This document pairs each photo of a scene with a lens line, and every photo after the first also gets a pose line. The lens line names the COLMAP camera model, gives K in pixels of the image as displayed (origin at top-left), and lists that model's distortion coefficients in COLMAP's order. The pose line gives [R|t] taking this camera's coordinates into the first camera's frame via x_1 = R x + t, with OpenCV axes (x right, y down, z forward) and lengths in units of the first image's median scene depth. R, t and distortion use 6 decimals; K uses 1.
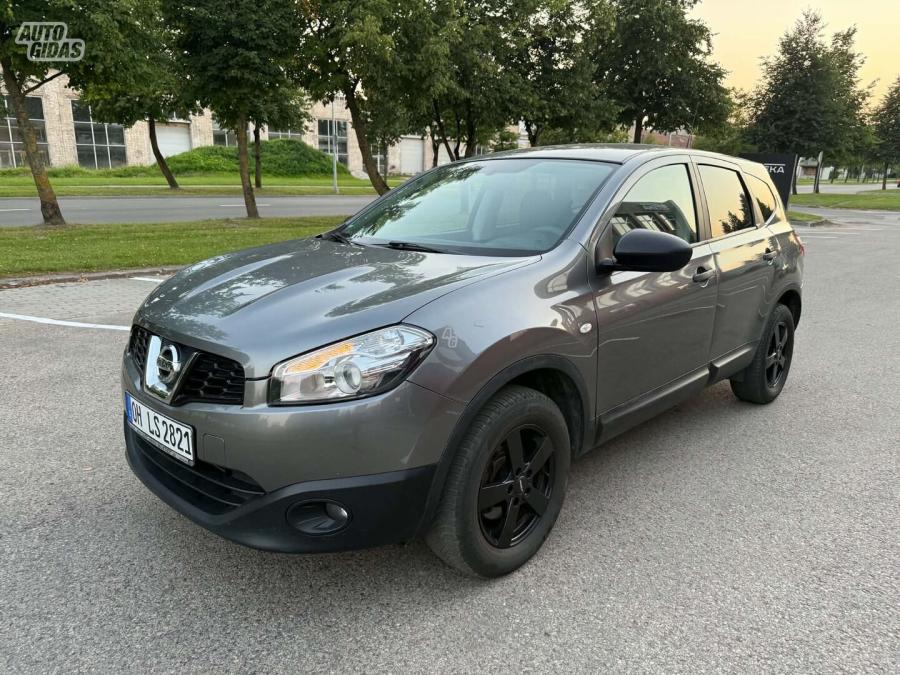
lens RADIAL K [[655.8, 0, 455.1], [0, 655.8, 337.2], [0, 0, 1]] dist [0.046652, -0.058674]
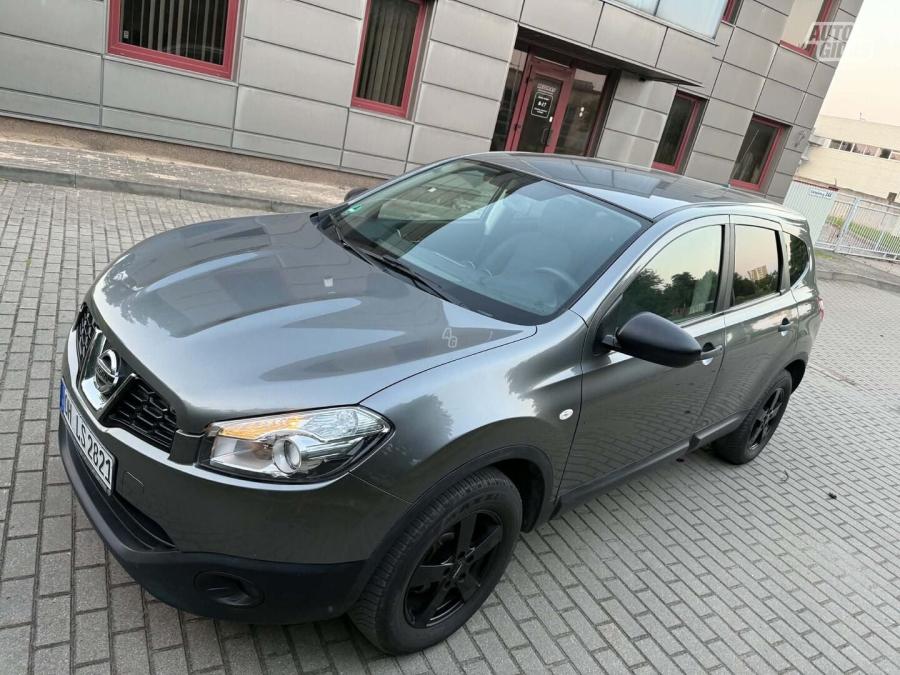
lens RADIAL K [[655.8, 0, 455.1], [0, 655.8, 337.2], [0, 0, 1]] dist [0.046652, -0.058674]
pose [[0.975764, 0.218205, 0.016460, 0.004609], [-0.218565, 0.968173, 0.121947, -0.118243], [0.010673, -0.122589, 0.992400, 0.057611]]
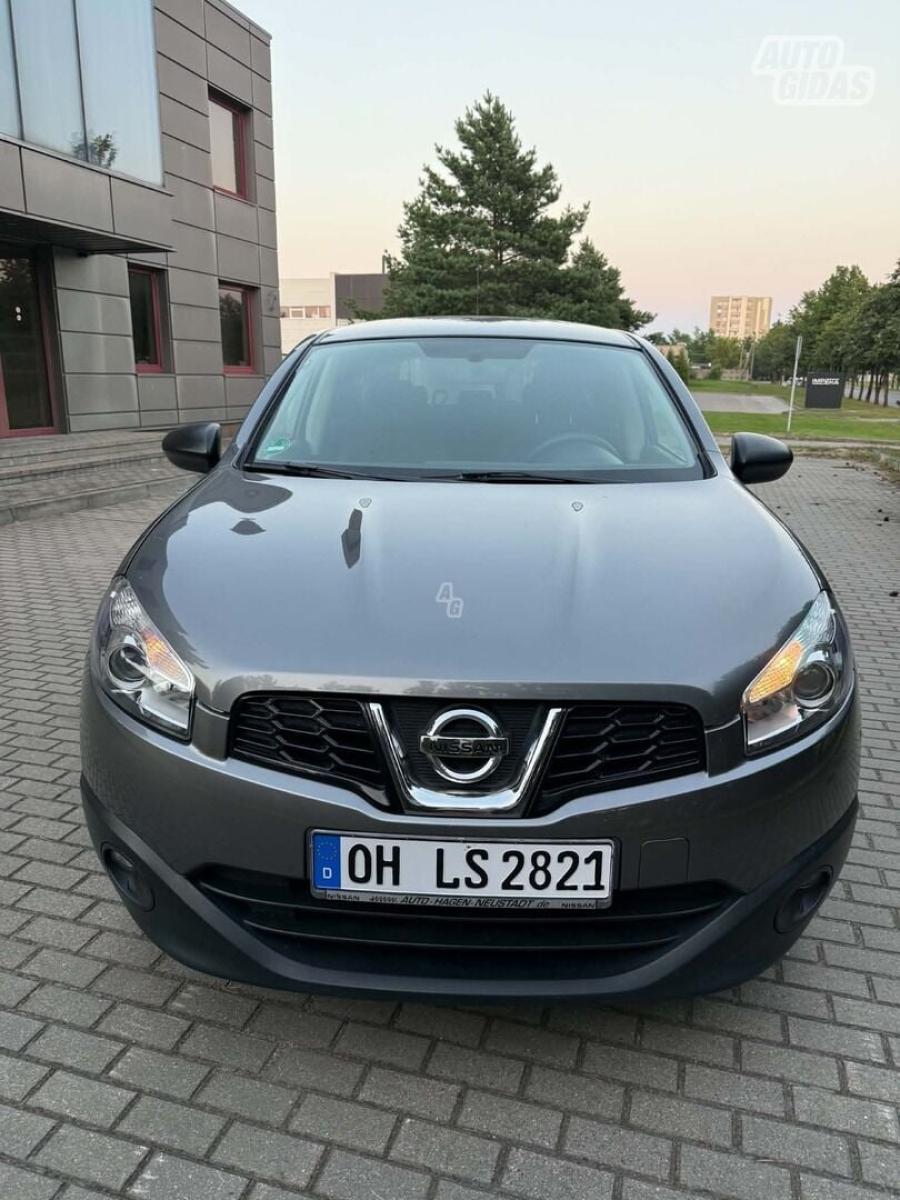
lens RADIAL K [[870.3, 0, 496.3], [0, 870.3, 599.1], [0, 0, 1]] dist [-0.004128, 0.003929]
pose [[0.741984, -0.174569, 0.647291, -0.446599], [0.142182, 0.984516, 0.102534, -0.074004], [-0.655168, 0.015954, 0.755315, 0.251201]]
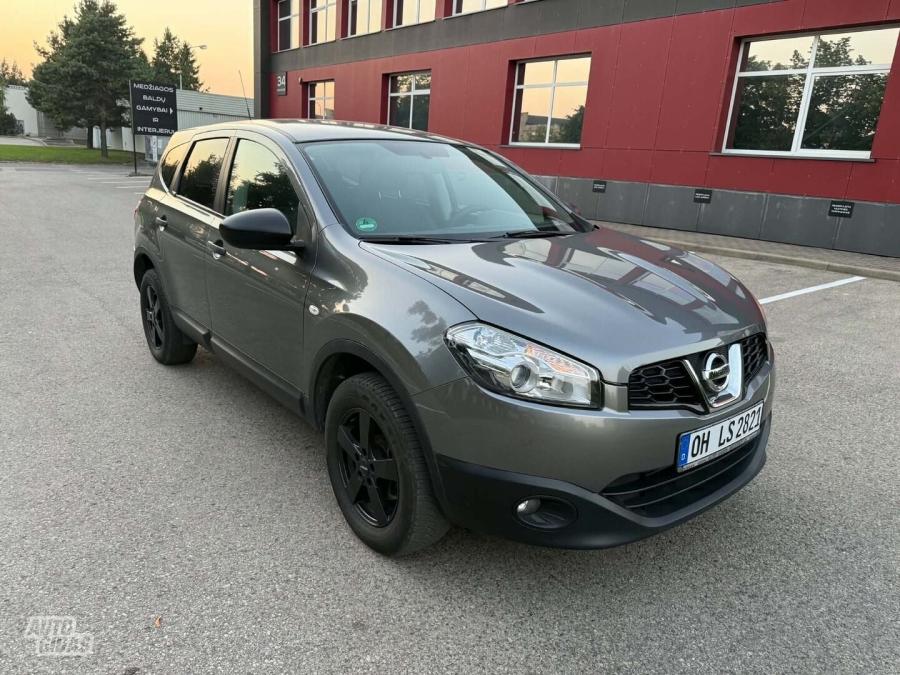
lens RADIAL K [[652.8, 0, 473.6], [0, 652.8, 338.8], [0, 0, 1]] dist [-0.004128, 0.003929]
pose [[0.111486, -0.287523, 0.951263, -0.750018], [0.188018, 0.946045, 0.263911, -0.181040], [-0.975818, 0.149433, 0.159531, 0.639216]]
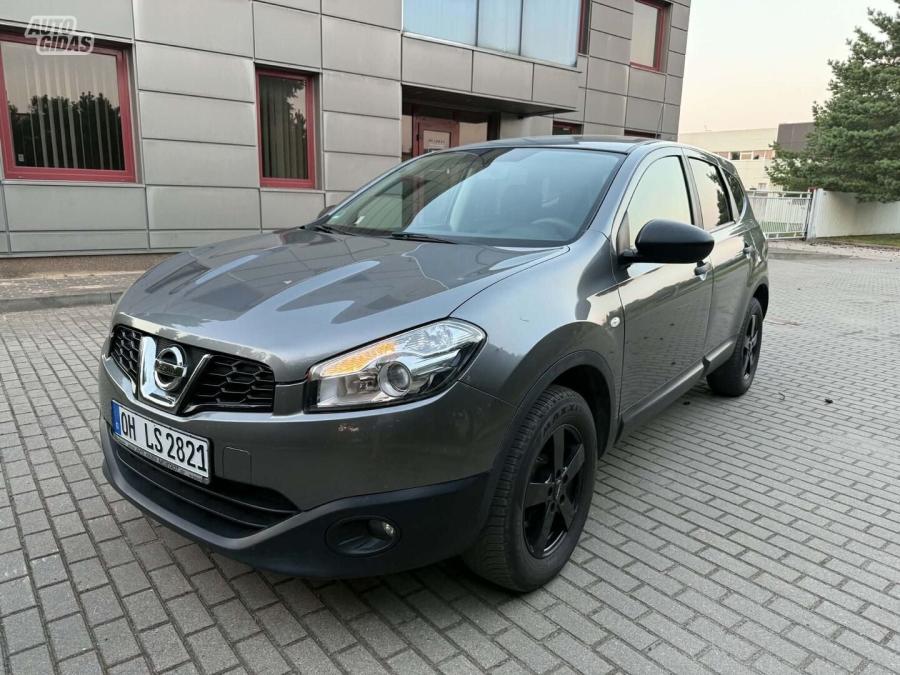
lens RADIAL K [[655.8, 0, 455.1], [0, 655.8, 337.2], [0, 0, 1]] dist [0.046652, -0.058674]
pose [[0.993233, -0.014247, 0.115266, -0.084991], [0.014115, 0.999898, 0.001967, 0.001674], [-0.115282, -0.000327, 0.993333, 0.046501]]
